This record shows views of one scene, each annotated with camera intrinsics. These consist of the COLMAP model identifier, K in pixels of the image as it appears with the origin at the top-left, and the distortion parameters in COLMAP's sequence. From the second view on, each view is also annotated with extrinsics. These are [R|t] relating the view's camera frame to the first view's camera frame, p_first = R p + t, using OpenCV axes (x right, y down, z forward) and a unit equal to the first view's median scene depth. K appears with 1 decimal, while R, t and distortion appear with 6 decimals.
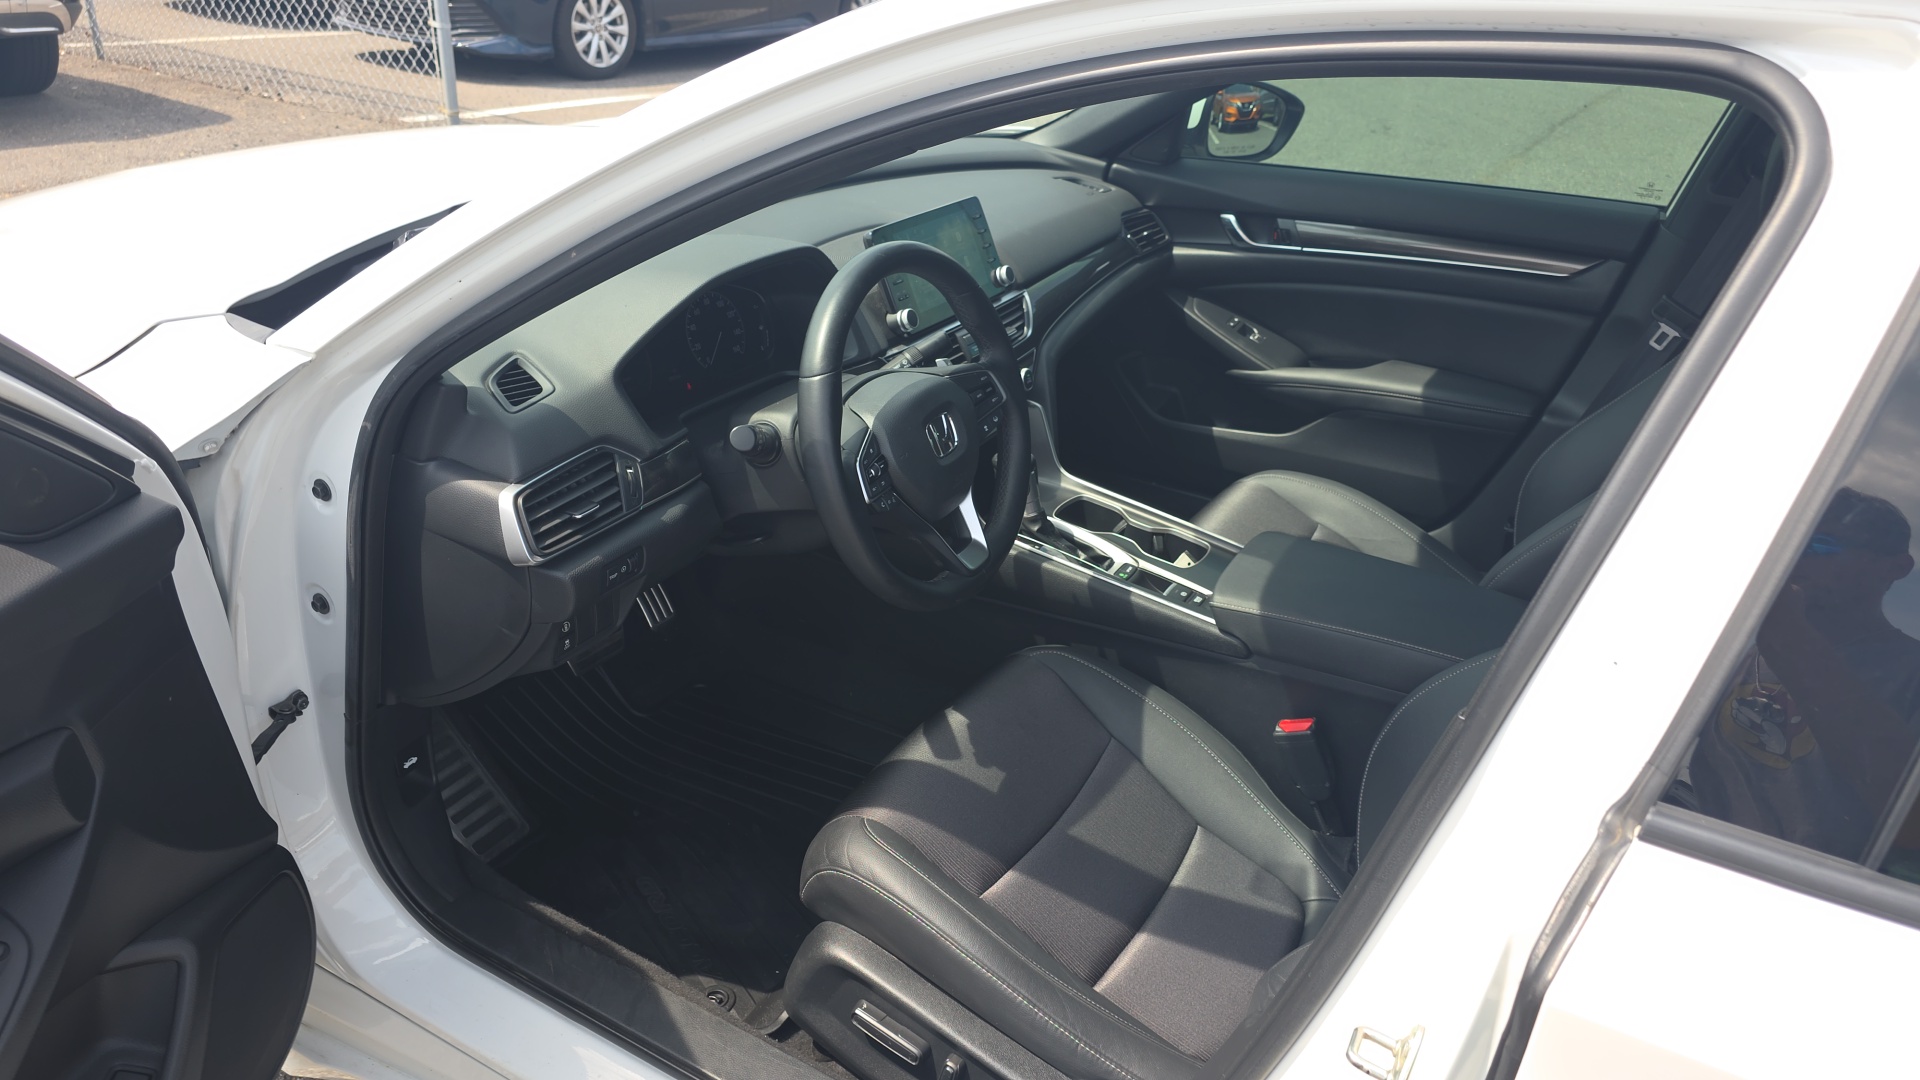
lens RADIAL K [[1308.1, 0, 974.2], [0, 1308.1, 526.6], [0, 0, 1]] dist [0.062105, -0.068395]
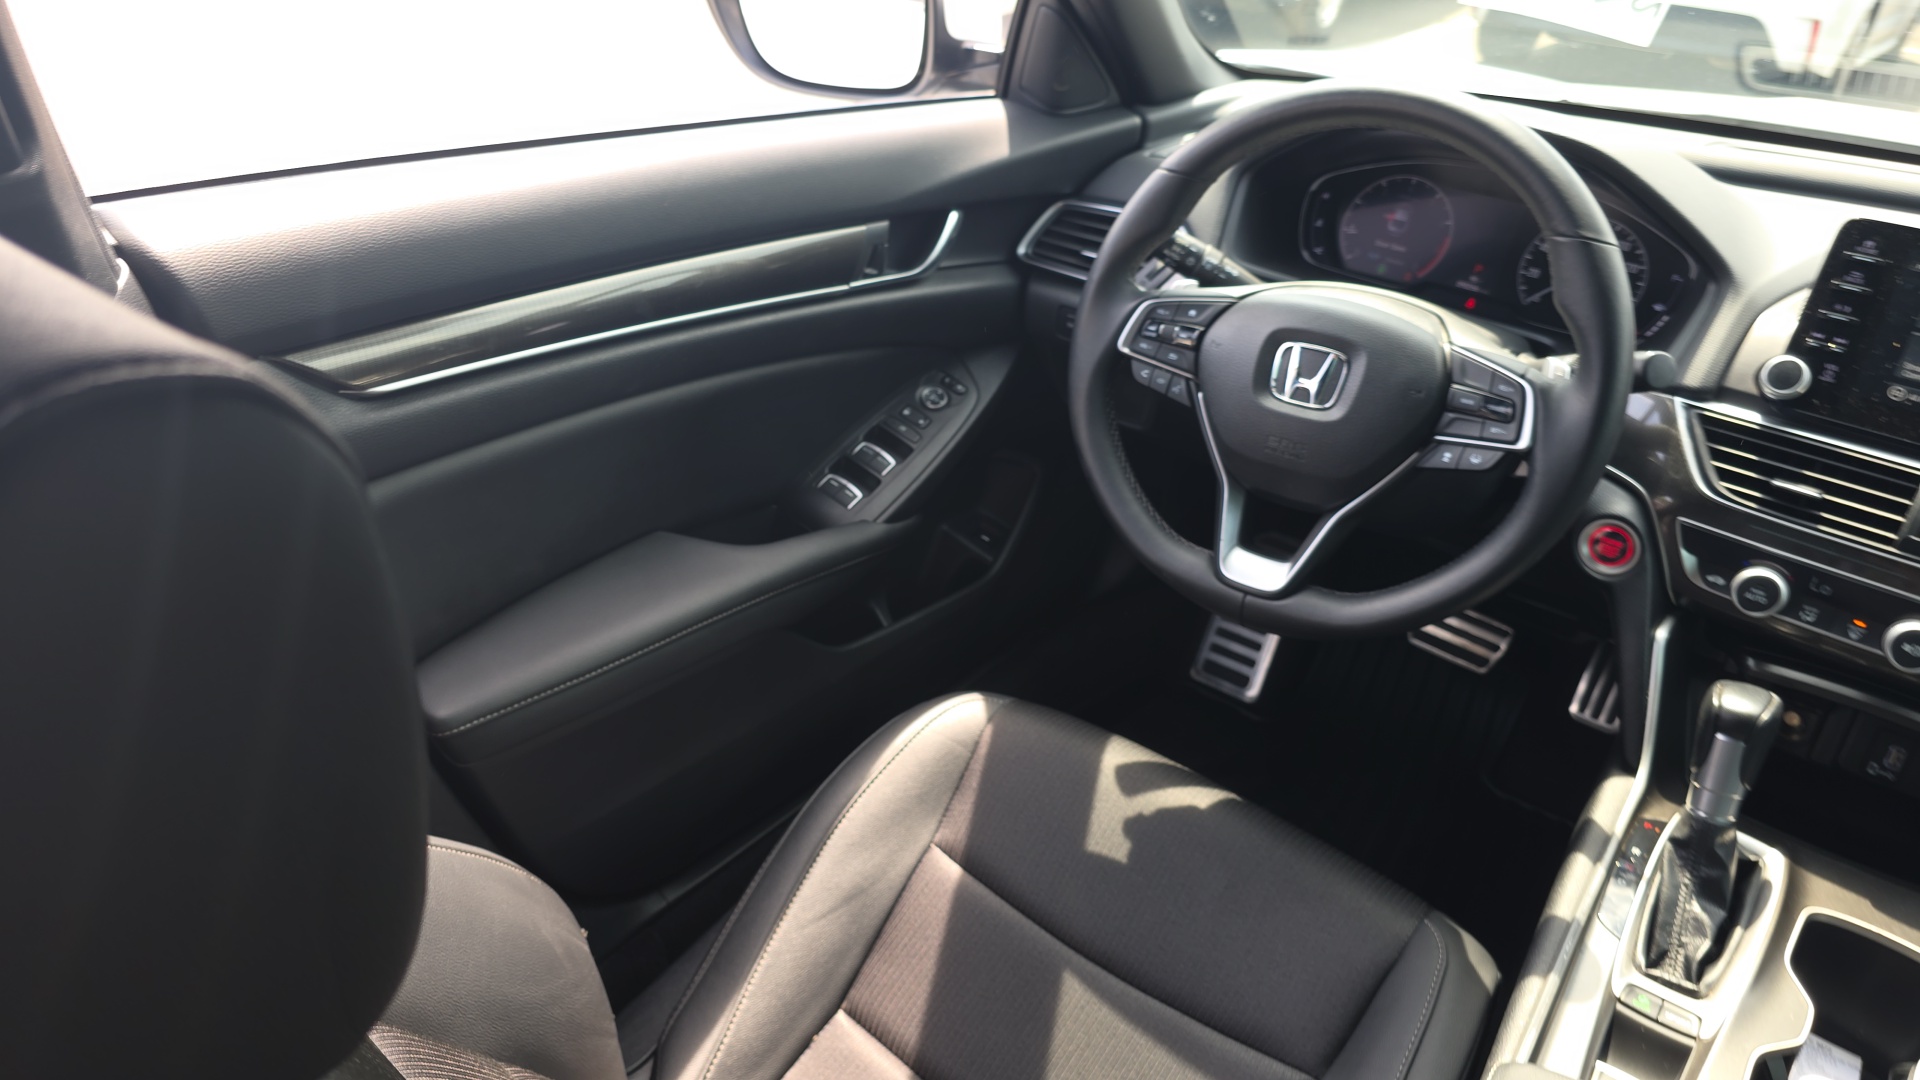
lens RADIAL K [[1308.1, 0, 947.4], [0, 1308.1, 533.8], [0, 0, 1]] dist [0.062105, -0.068395]
pose [[-0.136392, 0.425422, -0.894658, 0.376426], [-0.513272, 0.742083, 0.431120, -0.122296], [0.847319, 0.518004, 0.117143, 0.488154]]
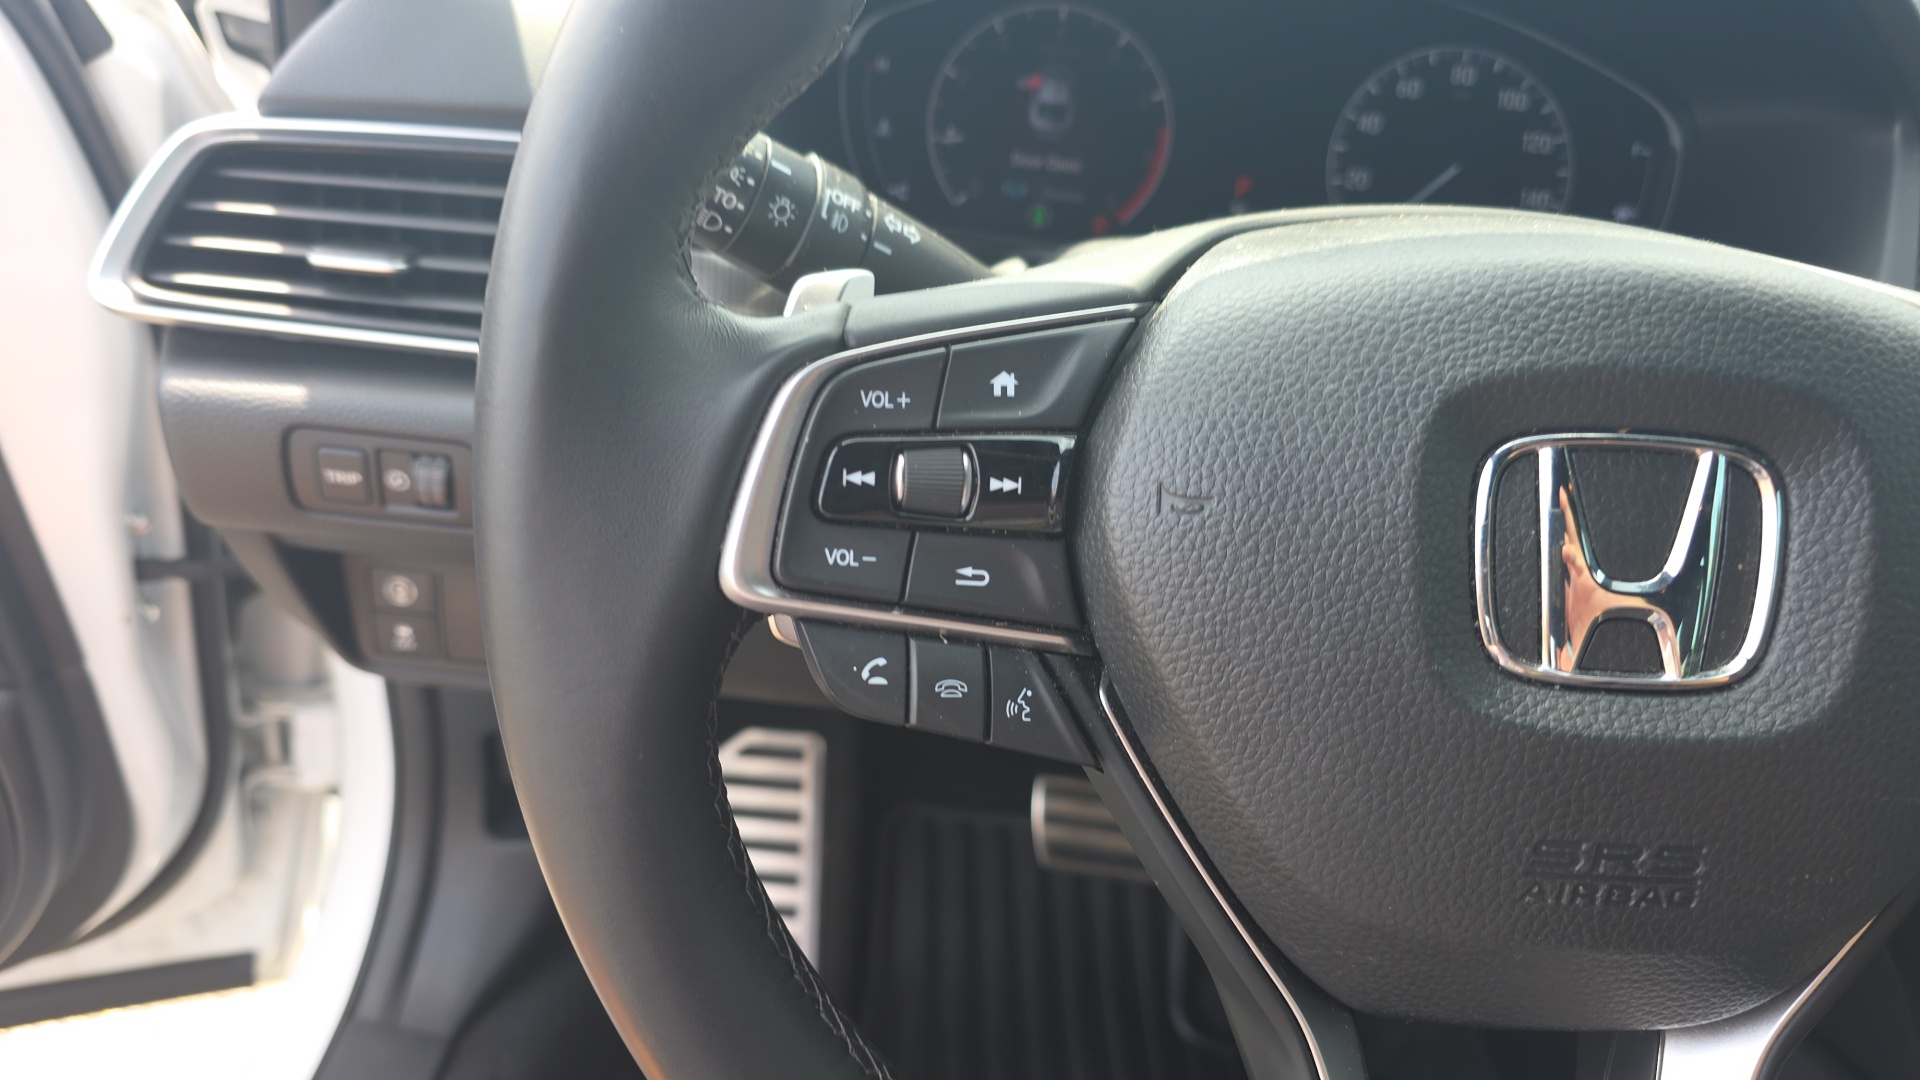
lens RADIAL K [[1342.9, 0, 949.4], [0, 1342.9, 534.8], [0, 0, 1]] dist [0.023448, -0.035724]
pose [[0.469249, 0.357061, -0.807659, 0.039234], [-0.461452, 0.878947, 0.120474, -0.033036], [0.752906, 0.316164, 0.577211, 0.509593]]
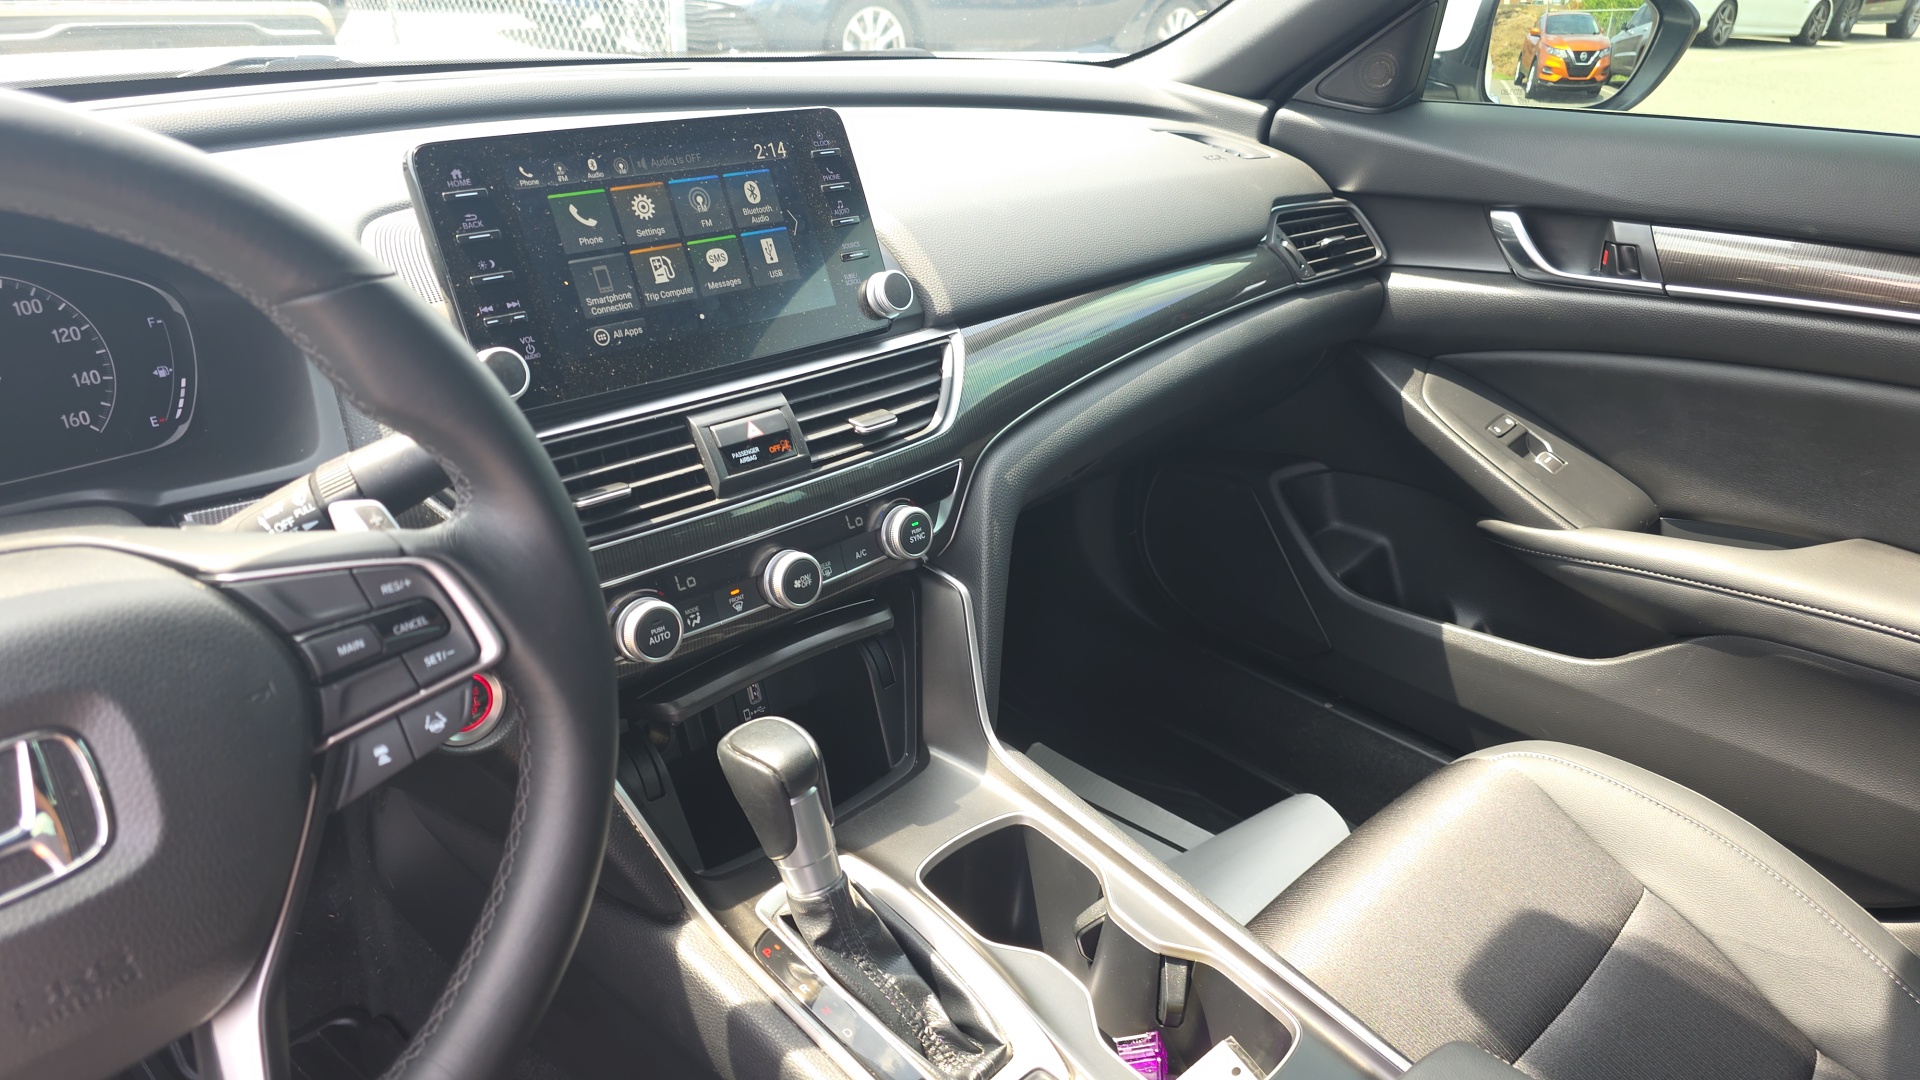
lens RADIAL K [[1308.1, 0, 929.2], [0, 1308.1, 540.1], [0, 0, 1]] dist [0.062105, -0.068395]
pose [[0.960419, 0.098745, -0.260469, 0.128848], [-0.106305, 0.994220, -0.015062, -0.085163], [0.257476, 0.042155, 0.965365, 0.477151]]
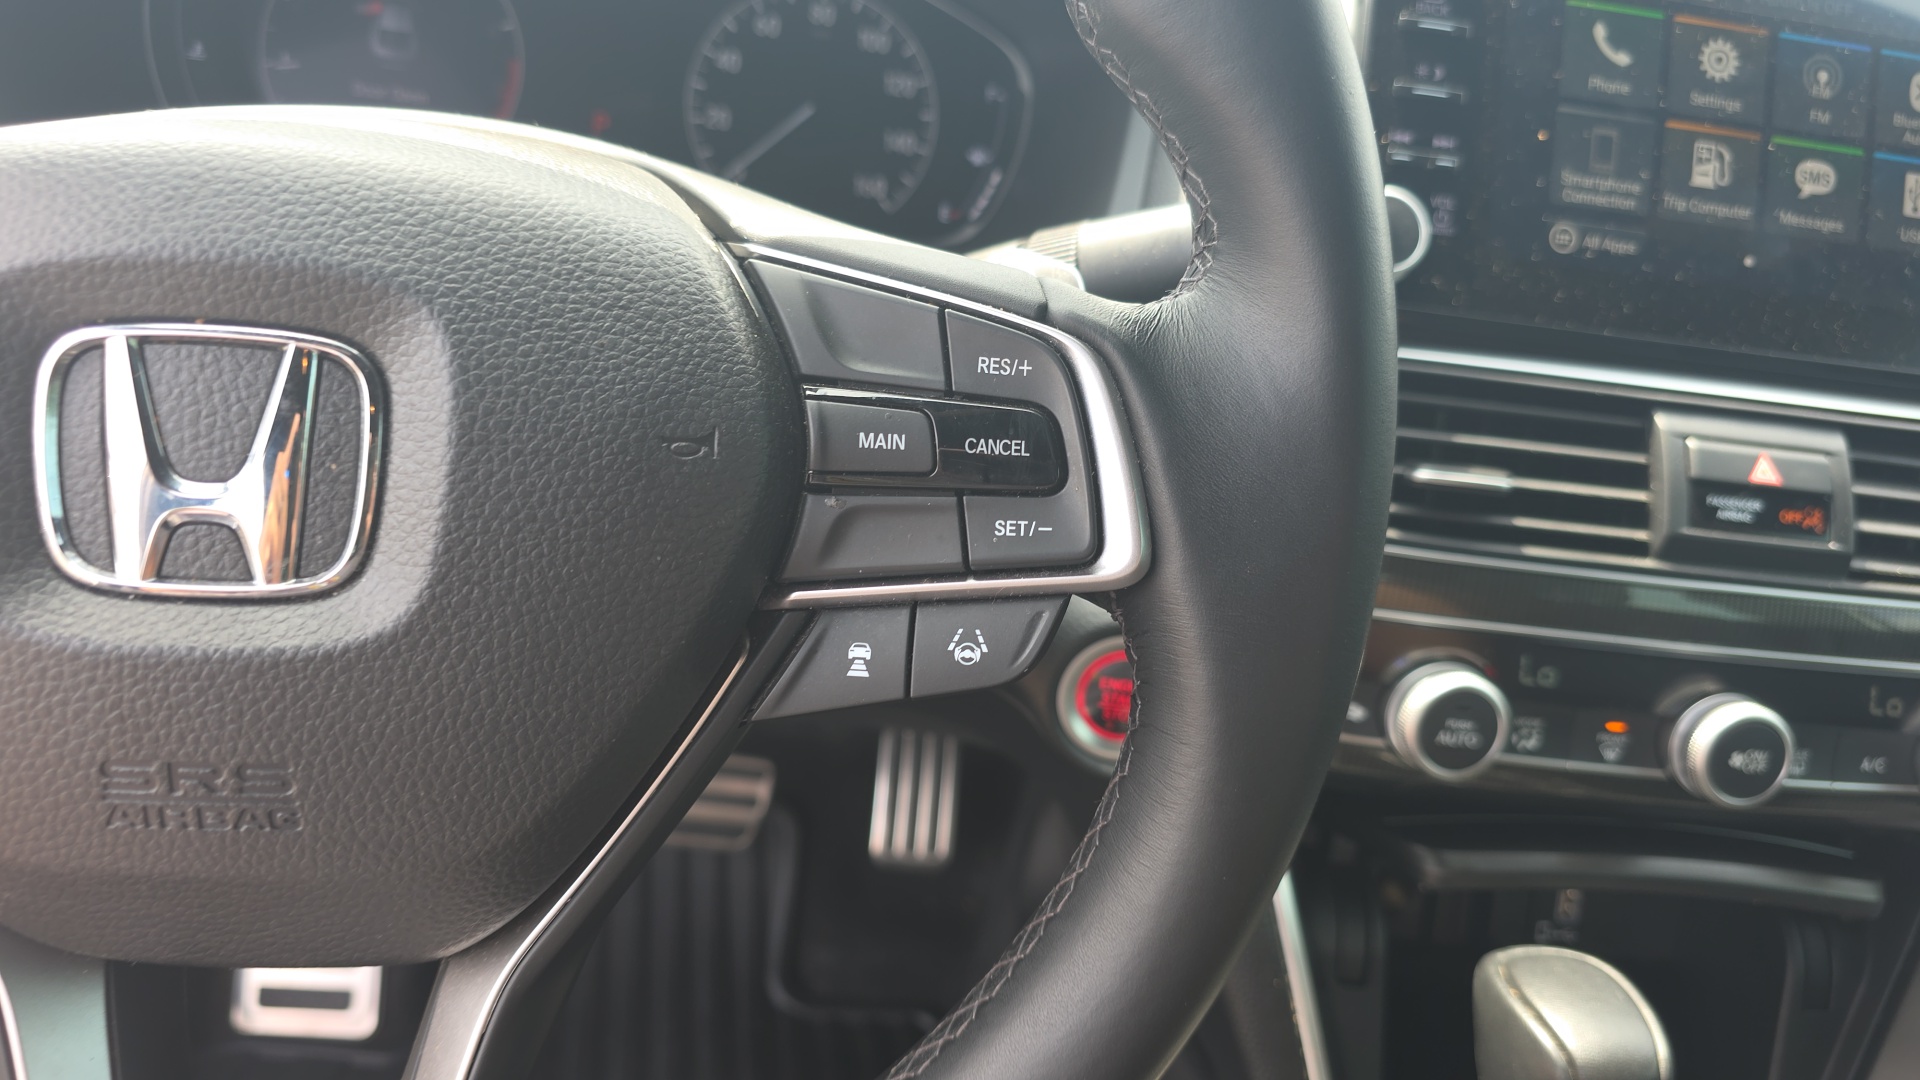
lens RADIAL K [[1347.0, 0, 942.7], [0, 1347.0, 539.1], [0, 0, 1]] dist [0.017131, -0.032593]
pose [[0.546867, 0.367173, -0.752410, 0.081645], [-0.464953, 0.880566, 0.091775, -0.068777], [0.696243, 0.299646, 0.652271, 0.579435]]
